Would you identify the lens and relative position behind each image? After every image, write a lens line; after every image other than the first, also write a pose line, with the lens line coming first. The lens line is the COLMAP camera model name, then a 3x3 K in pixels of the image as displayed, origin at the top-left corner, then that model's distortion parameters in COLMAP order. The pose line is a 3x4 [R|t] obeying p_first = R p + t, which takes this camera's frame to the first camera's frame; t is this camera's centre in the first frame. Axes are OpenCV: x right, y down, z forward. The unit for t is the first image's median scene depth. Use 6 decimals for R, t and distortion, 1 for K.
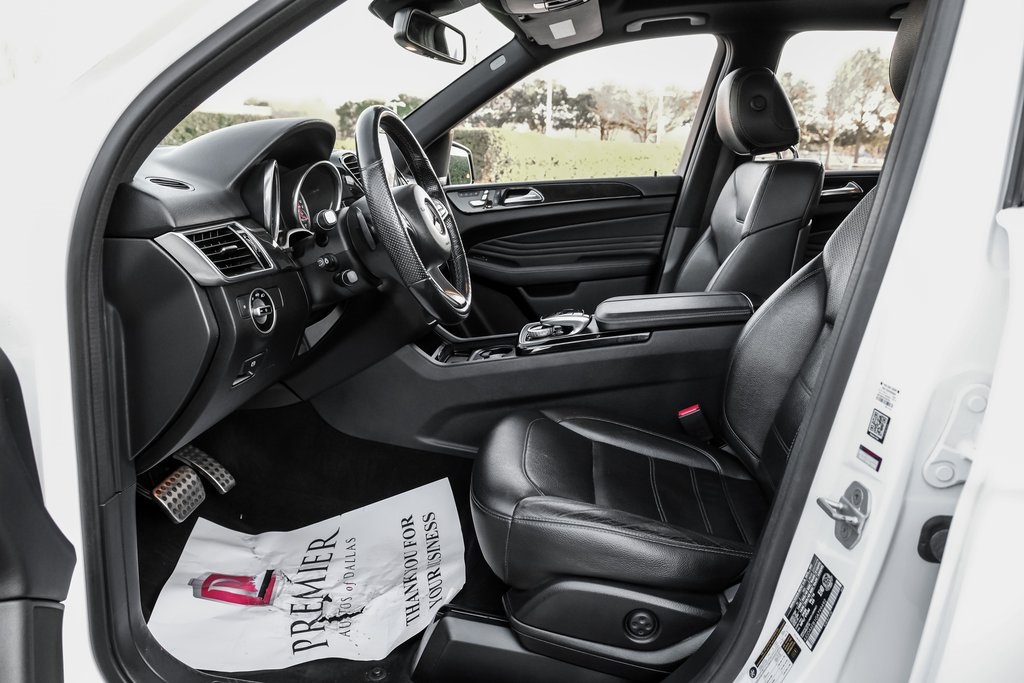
lens RADIAL K [[739.9, 0, 509.0], [0, 739.9, 342.1], [0, 0, 1]] dist [-0.026587, 0.003839]
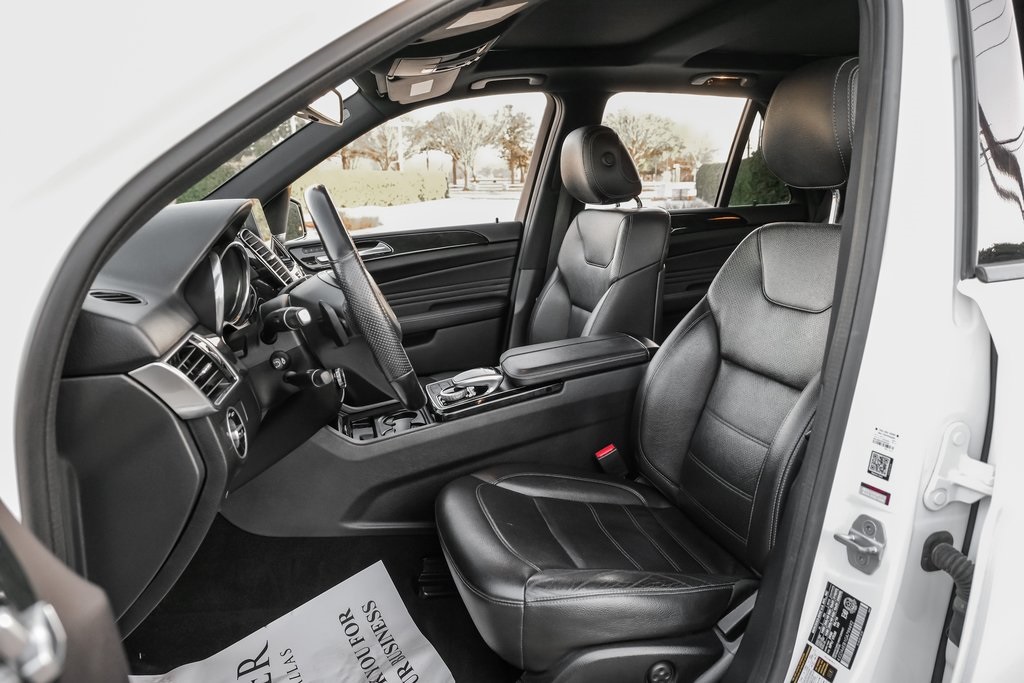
lens RADIAL K [[709.3, 0, 534.0], [0, 709.3, 340.3], [0, 0, 1]] dist [-0.029817, 0.003562]
pose [[0.927053, -0.102051, 0.360775, -0.207538], [0.111187, 0.993789, -0.004599, -0.074153], [-0.358065, 0.044377, 0.932642, 0.073321]]
